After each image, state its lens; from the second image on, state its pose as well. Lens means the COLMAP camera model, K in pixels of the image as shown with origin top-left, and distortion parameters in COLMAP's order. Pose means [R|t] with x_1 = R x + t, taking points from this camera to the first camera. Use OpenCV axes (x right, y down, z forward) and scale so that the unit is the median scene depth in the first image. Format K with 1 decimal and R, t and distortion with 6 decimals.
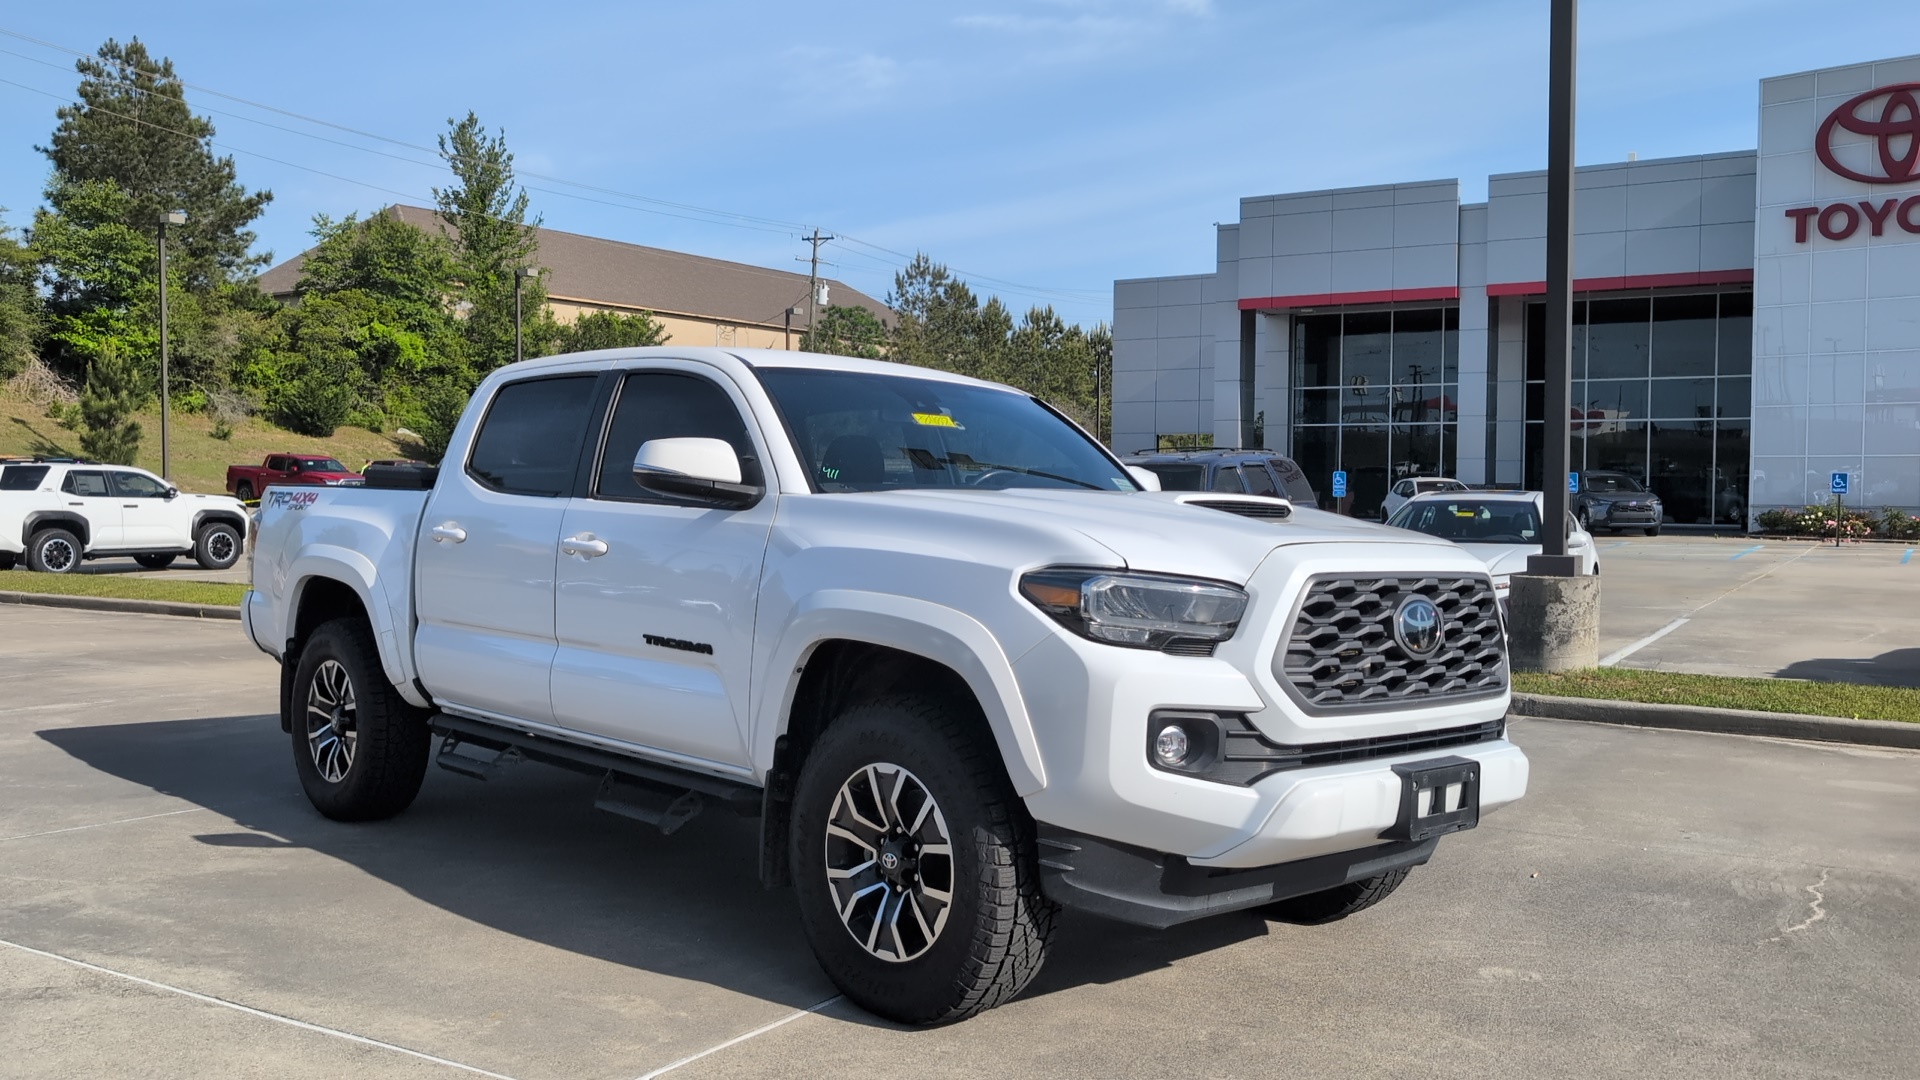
lens RADIAL K [[1621.5, 0, 966.6], [0, 1621.5, 551.0], [0, 0, 1]] dist [0.015514, -0.012116]
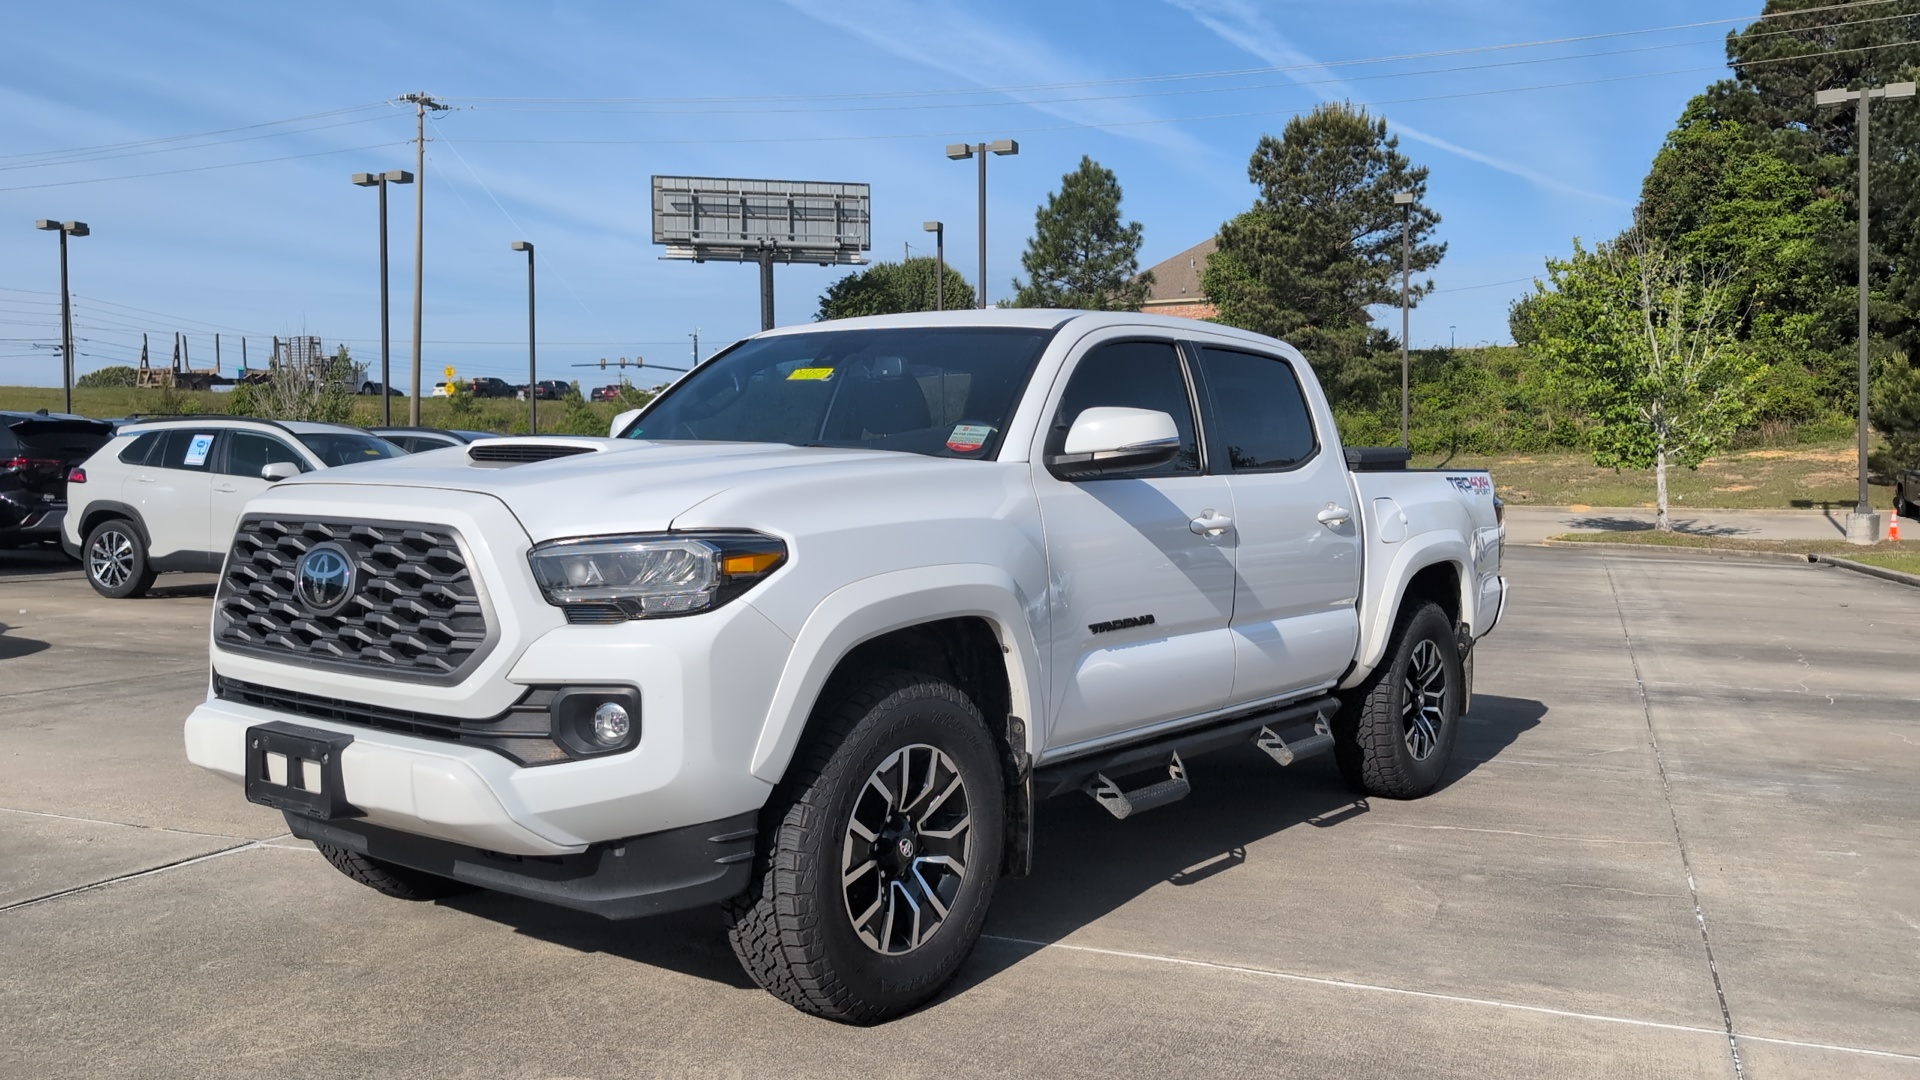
lens RADIAL K [[1621.5, 0, 966.6], [0, 1621.5, 551.0], [0, 0, 1]] dist [0.015514, -0.012116]
pose [[0.196882, 0.022690, -0.980165, 1.263945], [-0.031085, 0.999374, 0.016891, 0.006459], [0.979934, 0.027143, 0.197464, 1.214190]]
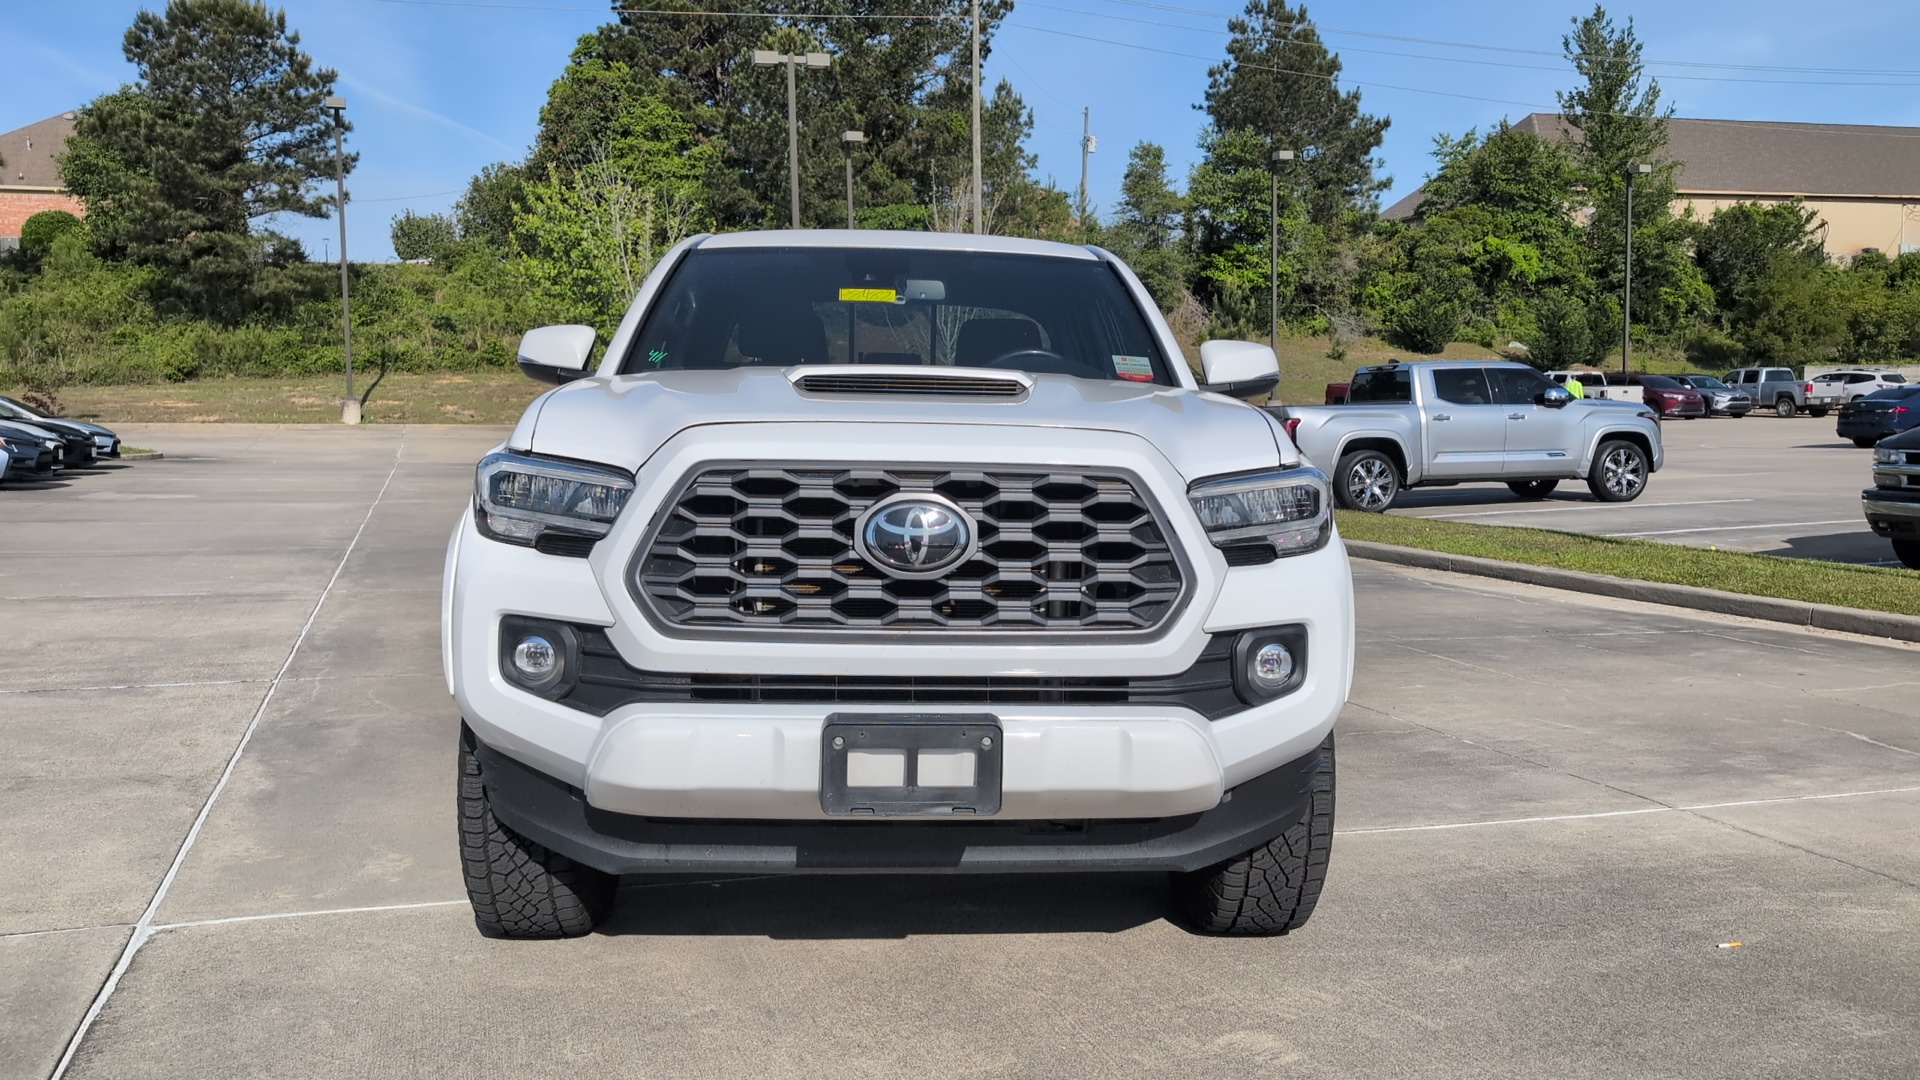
lens RADIAL K [[1621.5, 0, 966.6], [0, 1621.5, 551.0], [0, 0, 1]] dist [0.015514, -0.012116]
pose [[0.775710, 0.037964, -0.629947, 0.791566], [-0.005065, 0.998531, 0.053939, 0.014922], [0.631070, -0.038650, 0.774763, 0.458247]]
